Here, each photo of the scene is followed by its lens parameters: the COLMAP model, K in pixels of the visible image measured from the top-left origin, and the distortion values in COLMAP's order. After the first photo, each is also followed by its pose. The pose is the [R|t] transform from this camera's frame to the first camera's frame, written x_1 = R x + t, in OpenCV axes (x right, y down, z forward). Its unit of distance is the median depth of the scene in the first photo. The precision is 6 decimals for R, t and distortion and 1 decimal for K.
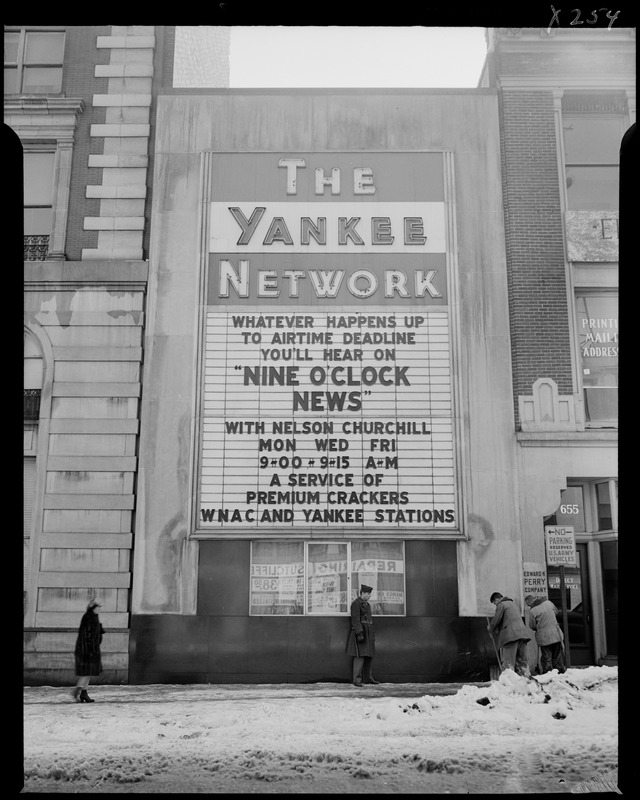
lens RADIAL K [[896.5, 0, 317.5], [0, 896.5, 398.8], [0, 0, 1]] dist [0.006576, 0.000000]
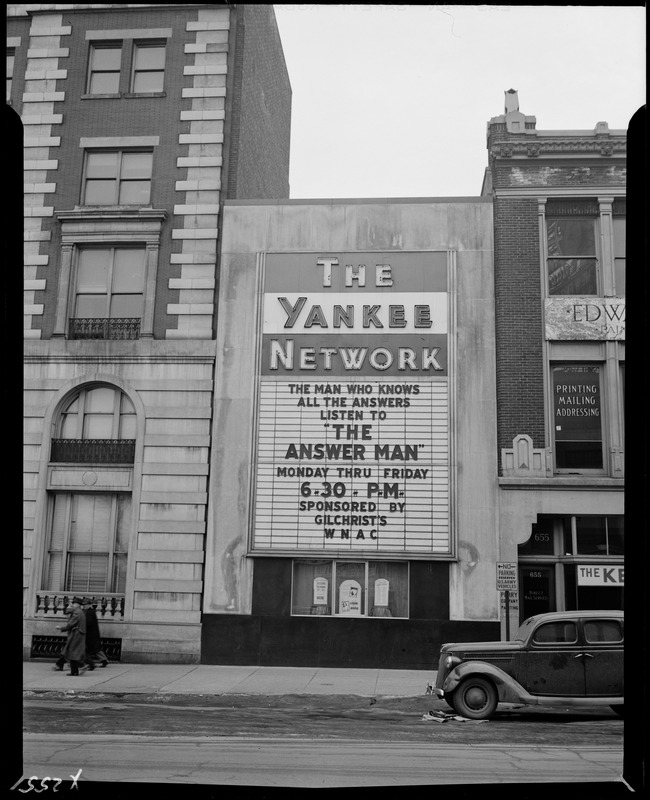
lens RADIAL K [[896.5, 0, 322.6], [0, 896.5, 392.5], [0, 0, 1]] dist [0.006576, 0.000000]
pose [[0.997146, 0.005064, -0.075330, 0.063075], [-0.003398, 0.999747, 0.022223, -0.107368], [0.075423, -0.021904, 0.996911, -0.284699]]
